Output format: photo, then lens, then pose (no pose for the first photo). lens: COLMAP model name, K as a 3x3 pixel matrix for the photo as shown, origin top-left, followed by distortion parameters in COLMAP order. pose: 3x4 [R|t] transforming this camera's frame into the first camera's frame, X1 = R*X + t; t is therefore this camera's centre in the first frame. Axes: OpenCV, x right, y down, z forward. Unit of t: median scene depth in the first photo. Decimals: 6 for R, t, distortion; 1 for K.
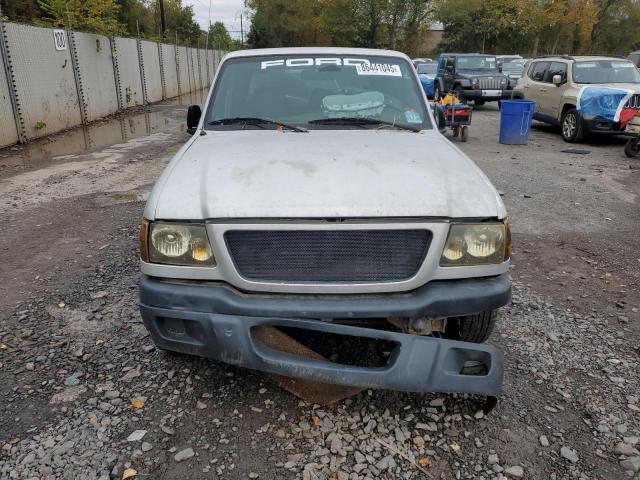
lens RADIAL K [[523.8, 0, 320.0], [0, 523.8, 240.0], [0, 0, 1]] dist [0.012934, 0.006740]
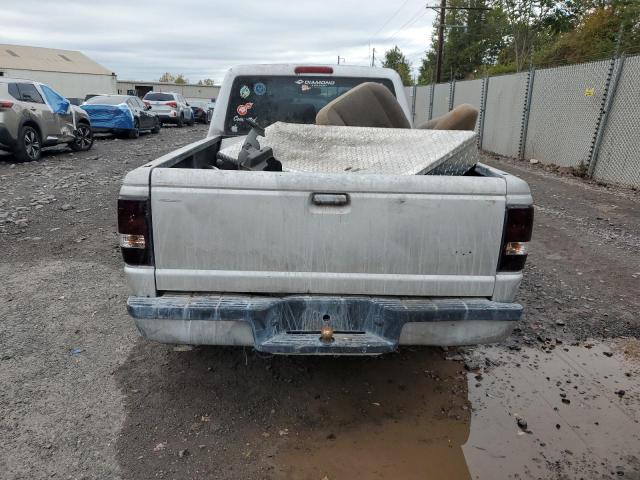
lens RADIAL K [[488.0, 0, 316.6], [0, 488.0, 240.7], [0, 0, 1]] dist [0.010969, 0.003598]
pose [[-0.999838, -0.005114, -0.017229, -0.014855], [-0.014011, 0.822152, 0.569096, -0.562459], [0.011254, 0.569246, -0.822090, 1.786432]]
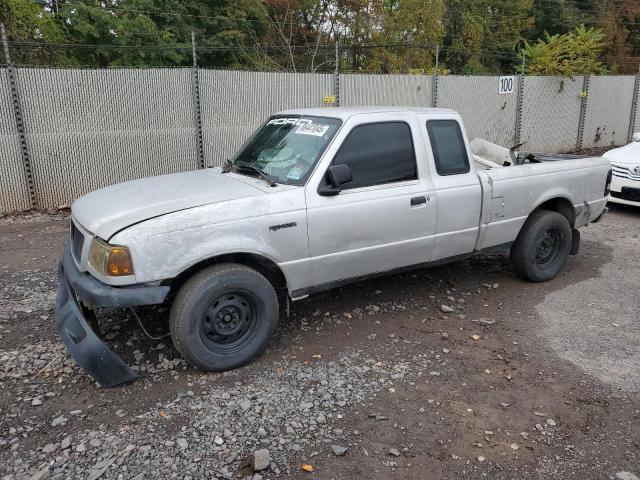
lens RADIAL K [[504.3, 0, 284.2], [0, 504.3, 238.2], [0, 0, 1]] dist [0.003316, -0.002040]
pose [[0.452118, 0.223339, -0.863544, 0.783638], [-0.268016, 0.957421, 0.107295, -0.150340], [0.850739, 0.182934, 0.492726, 0.345159]]
